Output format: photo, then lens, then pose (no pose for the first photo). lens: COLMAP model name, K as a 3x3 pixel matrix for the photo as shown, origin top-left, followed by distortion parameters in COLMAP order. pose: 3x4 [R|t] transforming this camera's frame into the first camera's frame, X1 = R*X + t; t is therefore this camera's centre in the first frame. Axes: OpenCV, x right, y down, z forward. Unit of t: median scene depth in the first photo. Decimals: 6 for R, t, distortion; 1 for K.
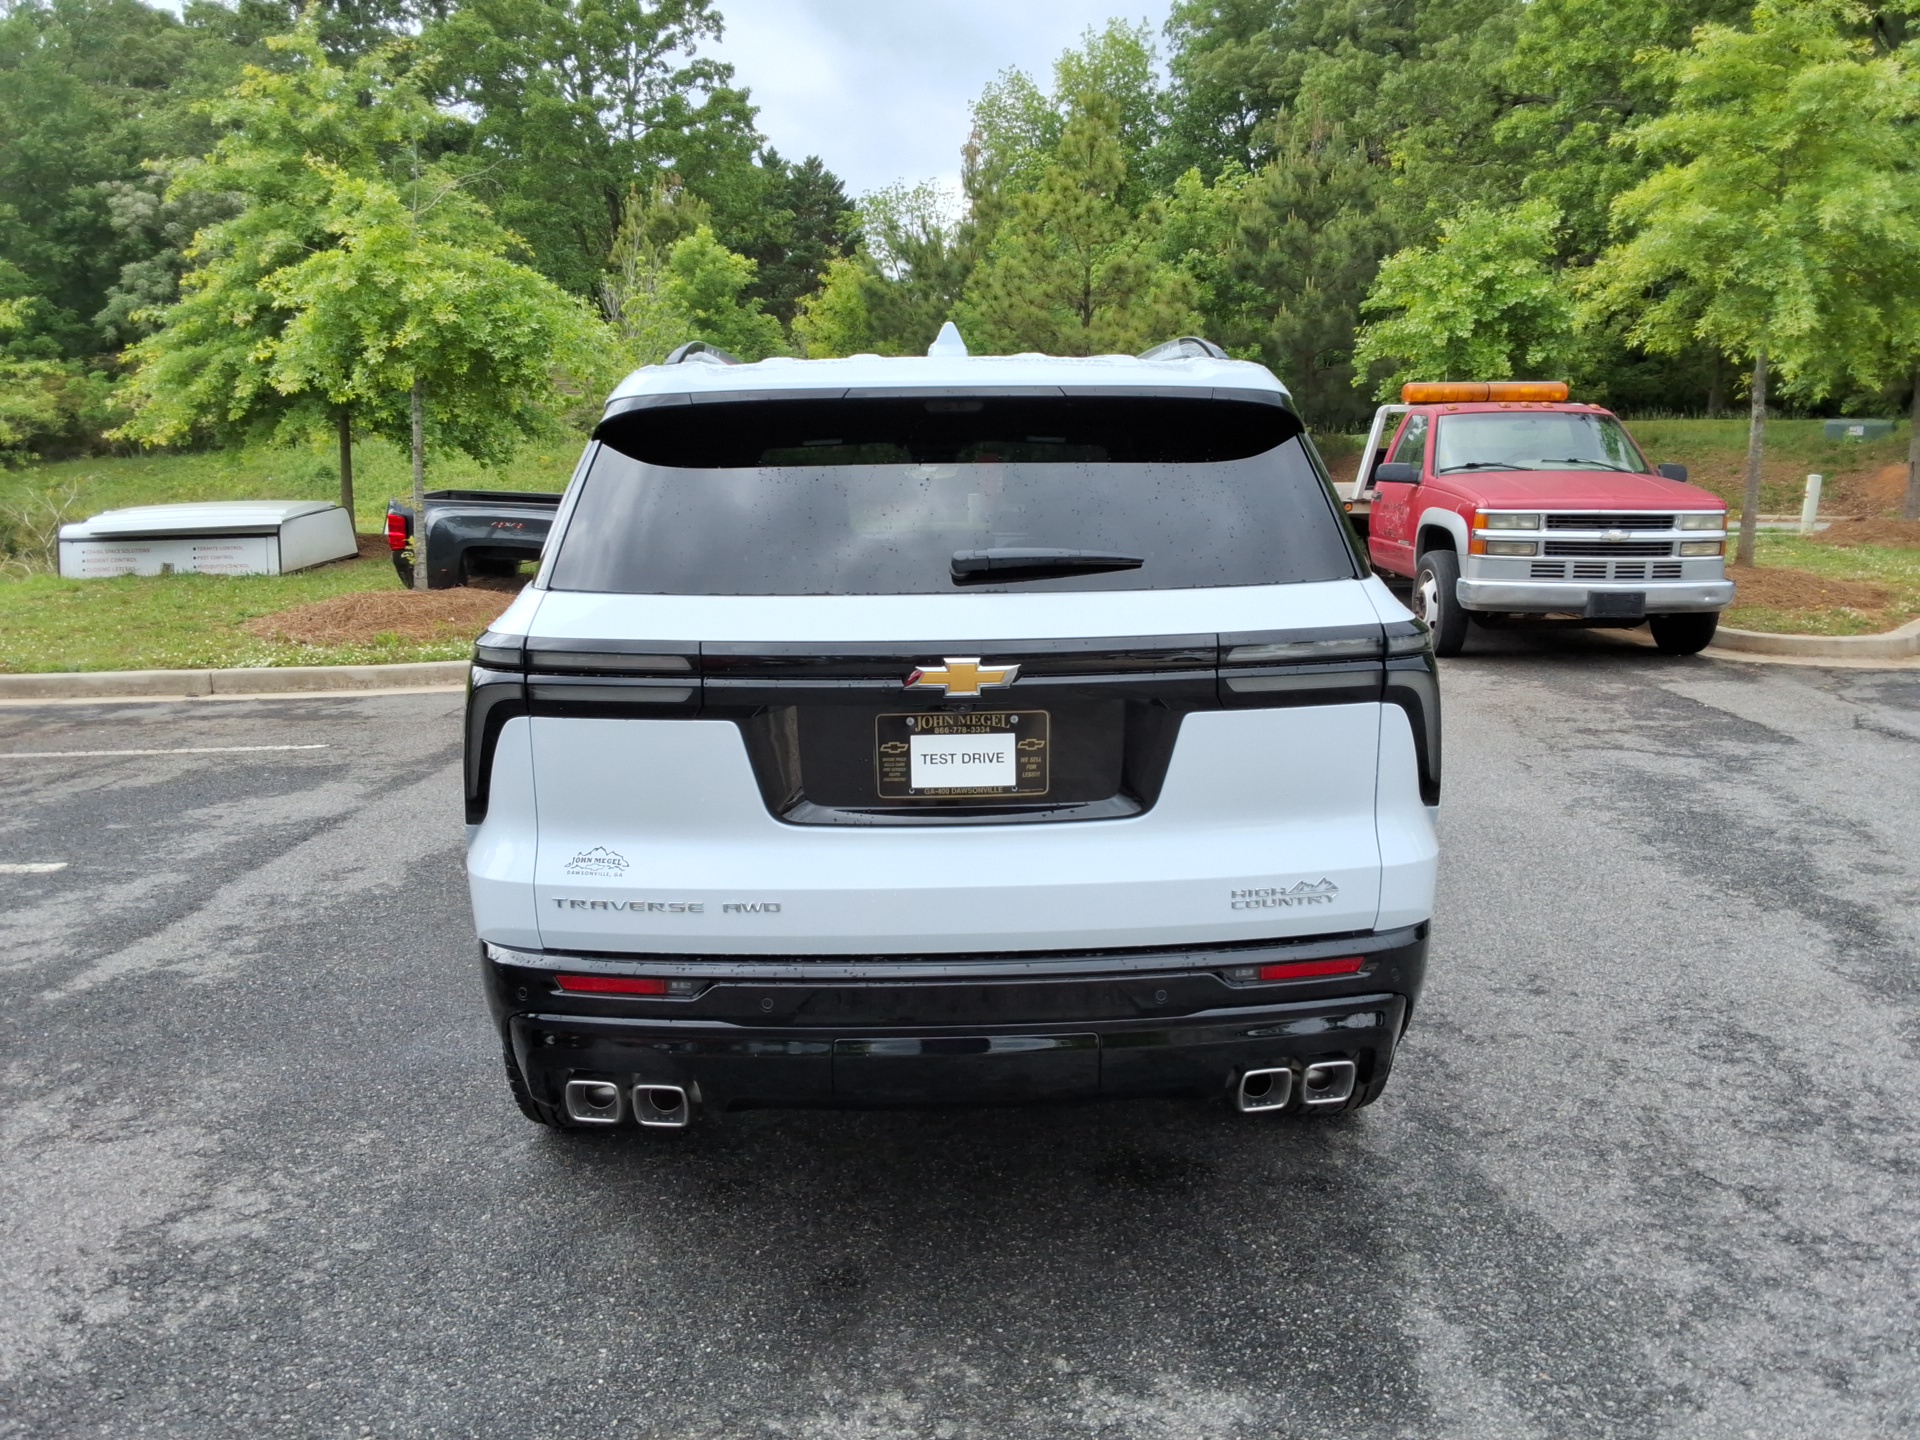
lens RADIAL K [[1537.2, 0, 972.4], [0, 1537.2, 710.9], [0, 0, 1]] dist [0.105480, -0.164453]
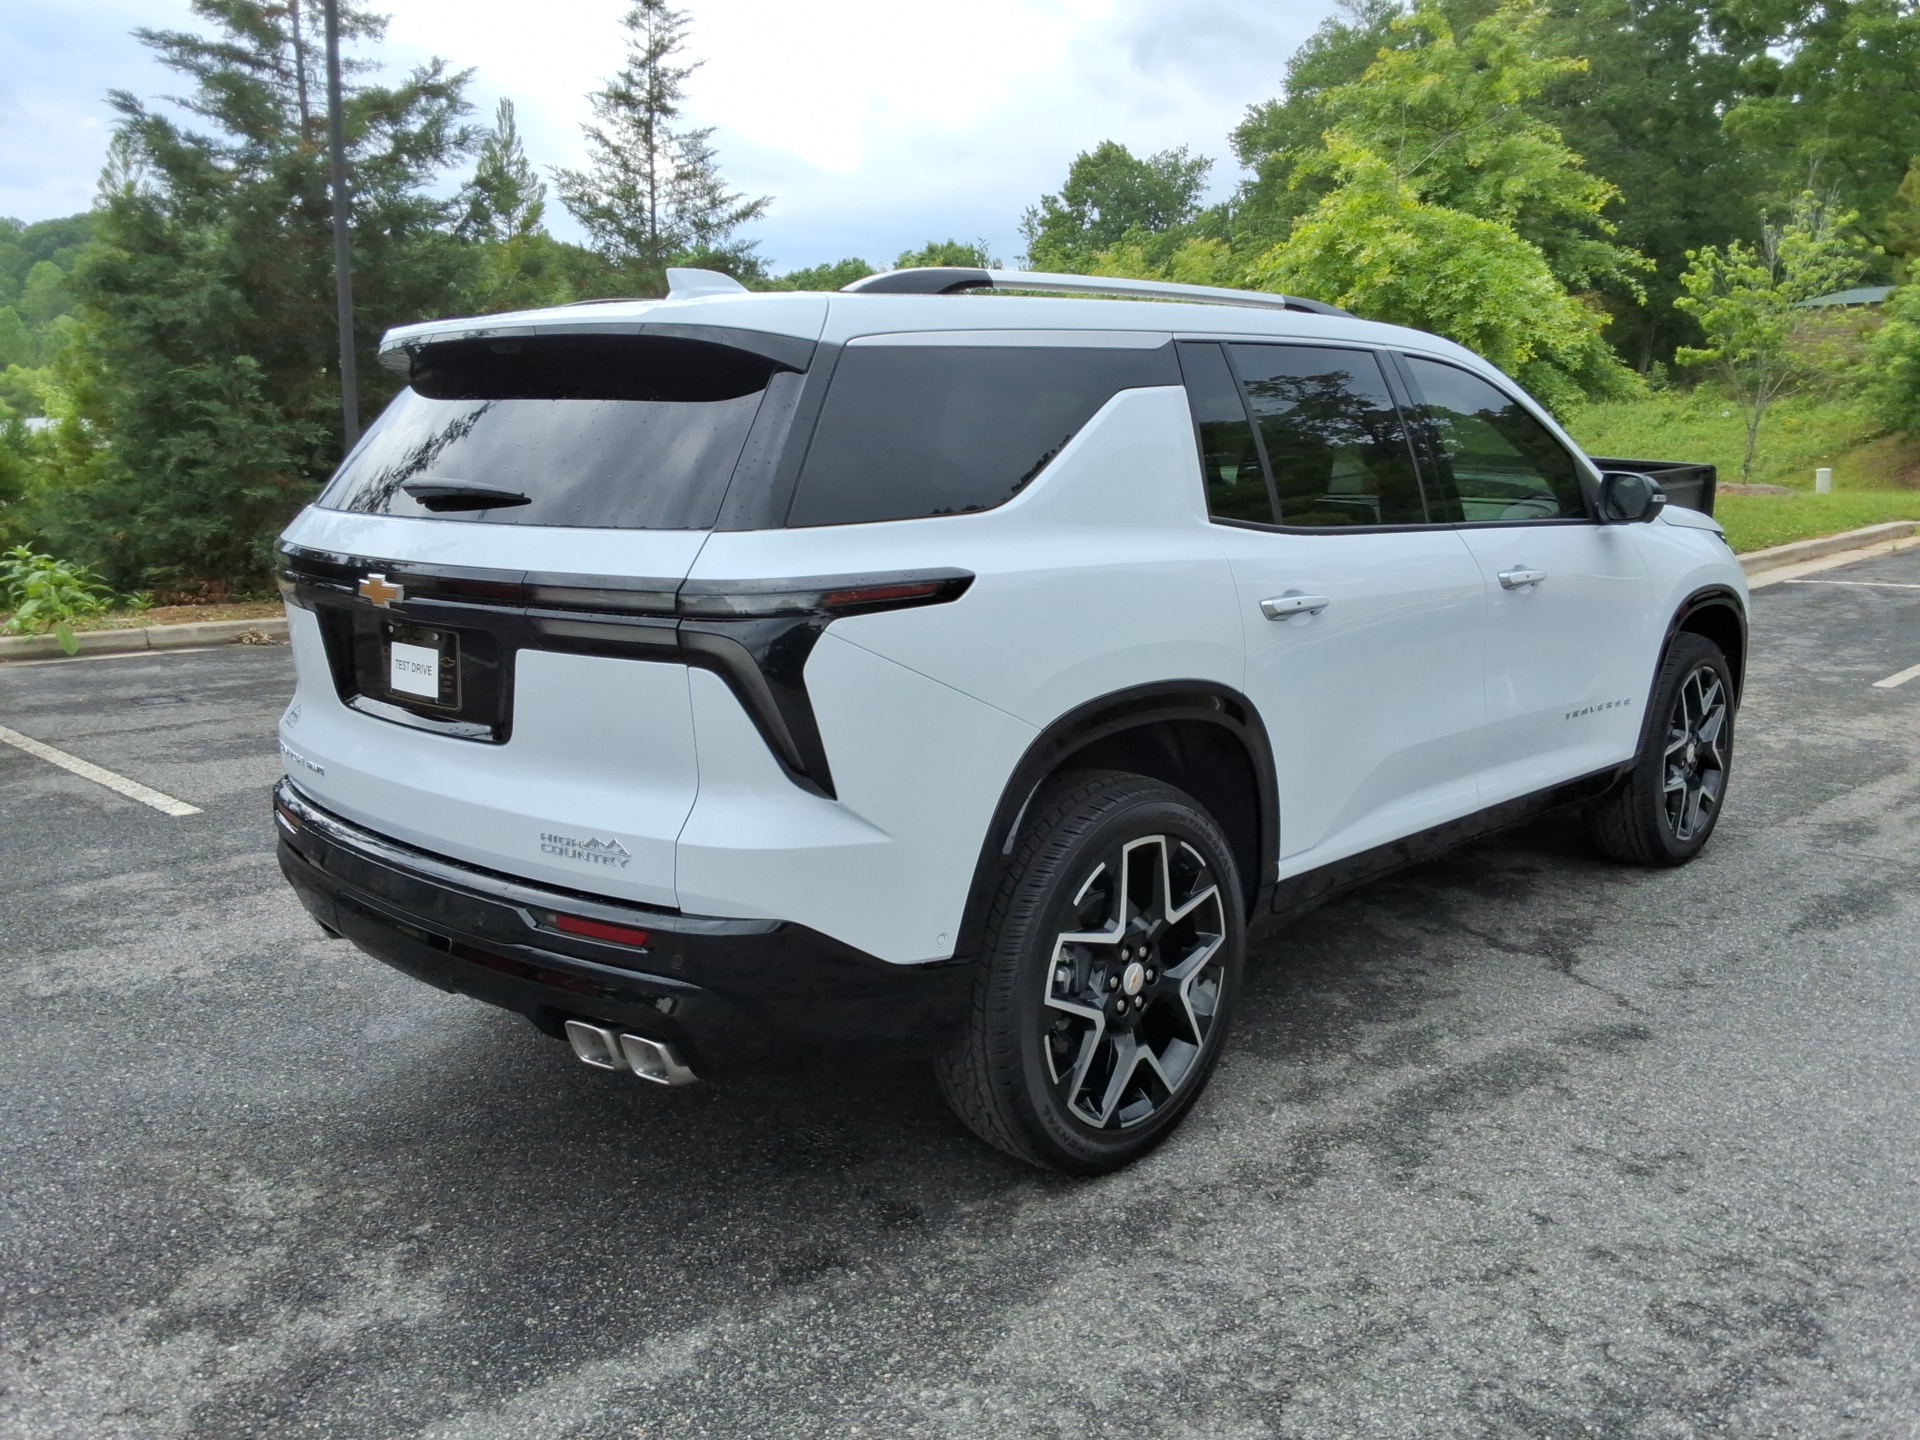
lens RADIAL K [[1537.2, 0, 978.6], [0, 1537.2, 710.8], [0, 0, 1]] dist [0.105480, -0.164453]
pose [[0.699771, 0.135550, -0.701389, 0.250177], [-0.120644, 0.990154, 0.070991, -0.015682], [0.704106, 0.034941, 0.709235, 0.115002]]
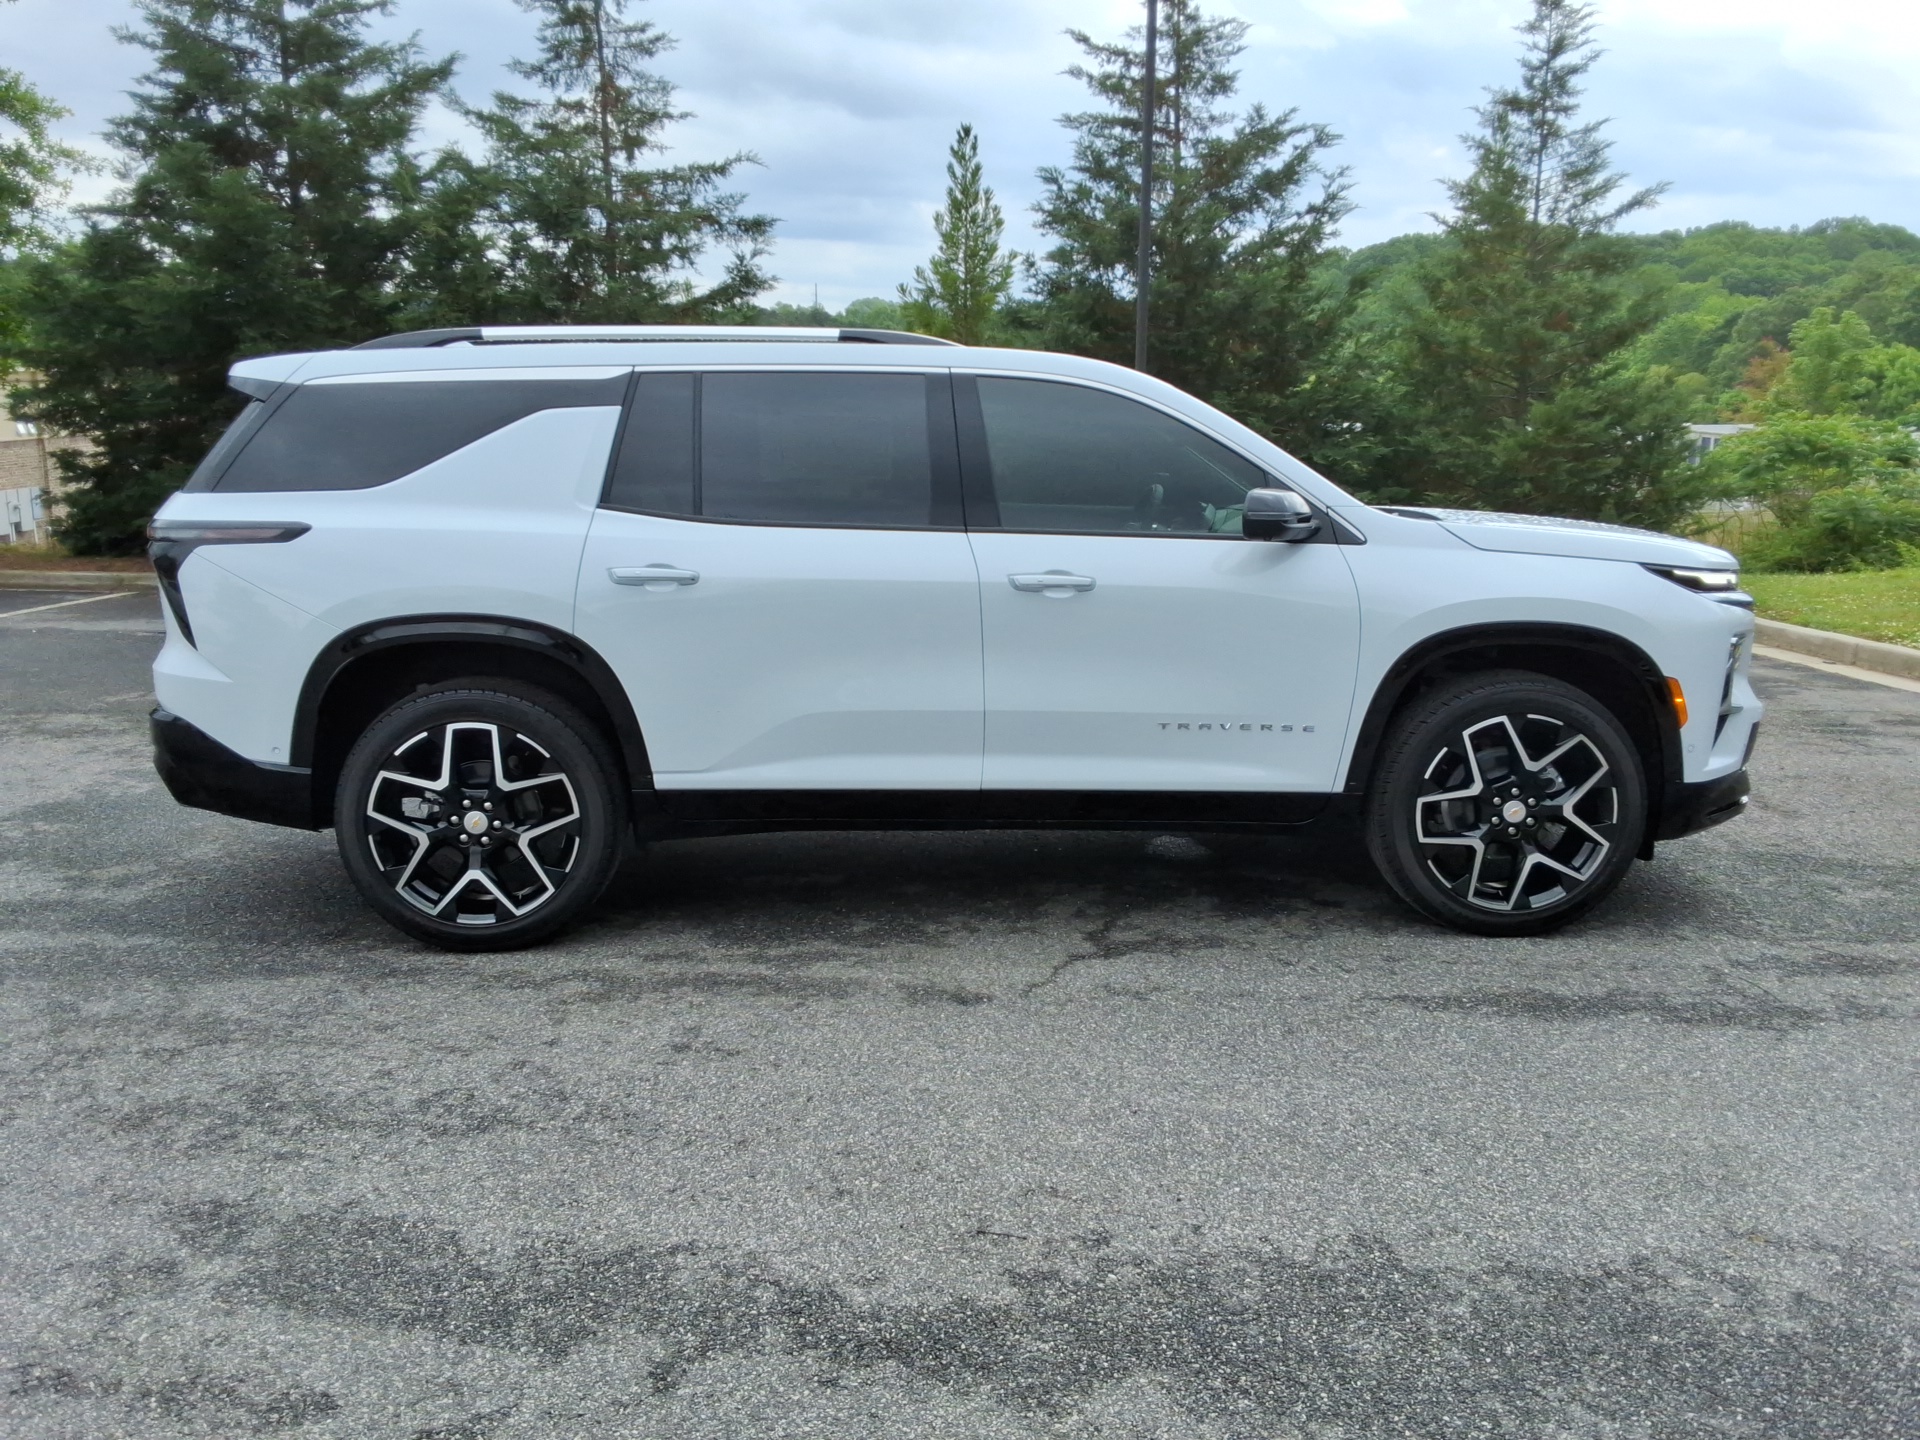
lens RADIAL K [[1537.2, 0, 990.5], [0, 1537.2, 719.2], [0, 0, 1]] dist [0.105480, -0.164453]
pose [[0.009866, 0.190678, -0.981603, 0.472390], [-0.160535, 0.969220, 0.186659, -0.073897], [0.986981, 0.155740, 0.040173, 0.446875]]
